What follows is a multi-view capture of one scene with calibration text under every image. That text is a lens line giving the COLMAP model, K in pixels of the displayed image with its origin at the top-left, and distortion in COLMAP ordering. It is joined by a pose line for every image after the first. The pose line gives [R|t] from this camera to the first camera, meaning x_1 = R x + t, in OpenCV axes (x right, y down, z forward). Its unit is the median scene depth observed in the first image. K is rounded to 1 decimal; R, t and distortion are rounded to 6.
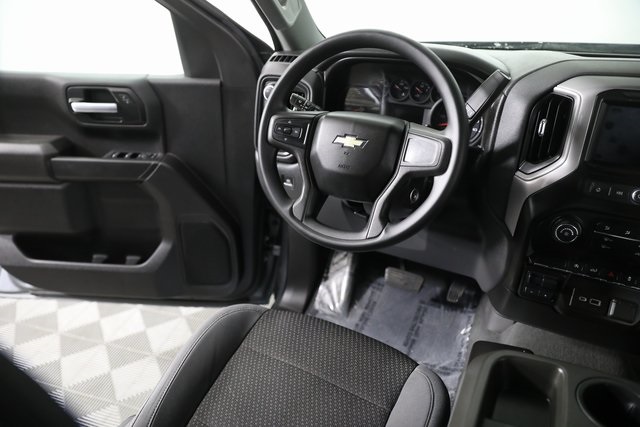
lens RADIAL K [[434.4, 0, 316.2], [0, 434.4, 213.1], [0, 0, 1]] dist [-0.099857, 0.058737]
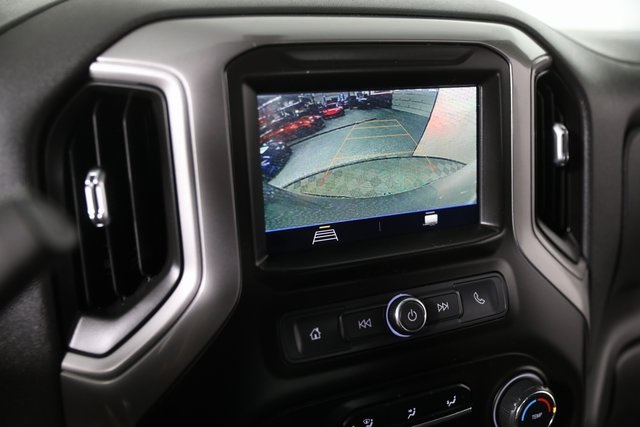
lens RADIAL K [[626.1, 0, 320.0], [0, 626.1, 216.7], [0, 0, 1]] dist [-0.057145, 0.000000]
pose [[0.603272, -0.230986, 0.763353, 0.272780], [0.353388, 0.935469, 0.003788, -0.127304], [-0.714969, 0.267475, 0.645970, 0.567792]]
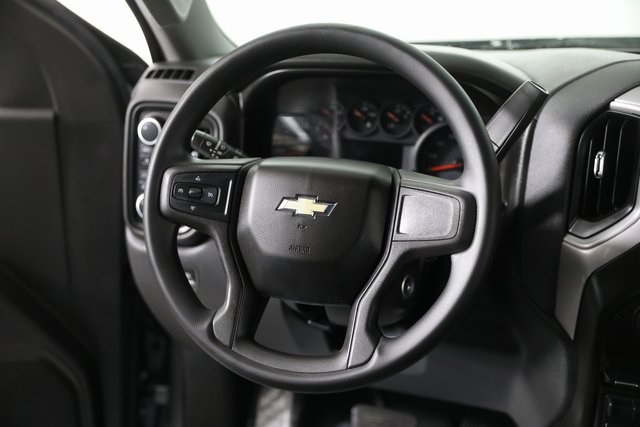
lens RADIAL K [[687.4, 0, 319.5], [0, 687.4, 210.4], [0, 0, 1]] dist [0.024138, 0.000000]
pose [[0.982206, -0.057325, 0.178846, -0.067383], [0.082916, 0.986805, -0.139073, -0.022730], [-0.168514, 0.151428, 0.973998, 0.060360]]
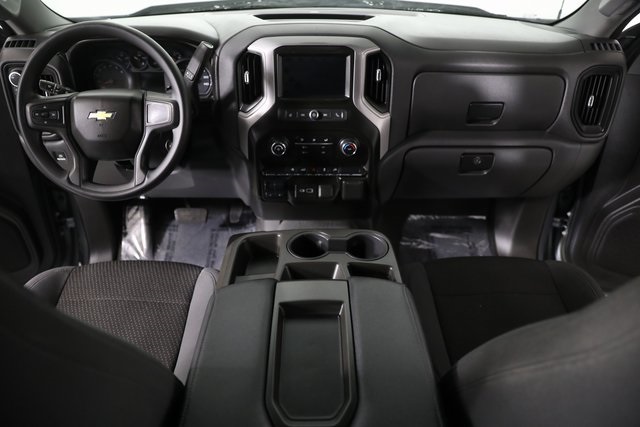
lens RADIAL K [[434.4, 0, 320.6], [0, 434.4, 213.9], [0, 0, 1]] dist [-0.099857, 0.058737]
pose [[0.871483, -0.269049, 0.410037, 0.046252], [0.213823, 0.960880, 0.176036, 0.028139], [-0.441359, -0.065737, 0.894919, -0.368678]]
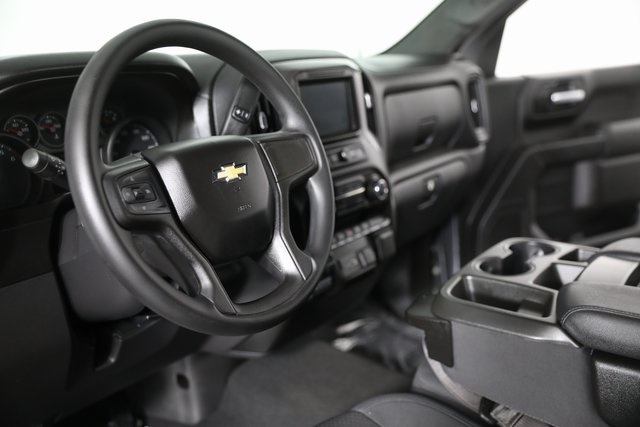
lens RADIAL K [[639.2, 0, 317.9], [0, 639.2, 197.5], [0, 0, 1]] dist [0.029482, 0.000000]
pose [[0.147317, -0.238771, 0.959837, -0.780372], [0.464348, 0.873530, 0.146032, -0.191724], [-0.873315, 0.424185, 0.239559, 0.585704]]
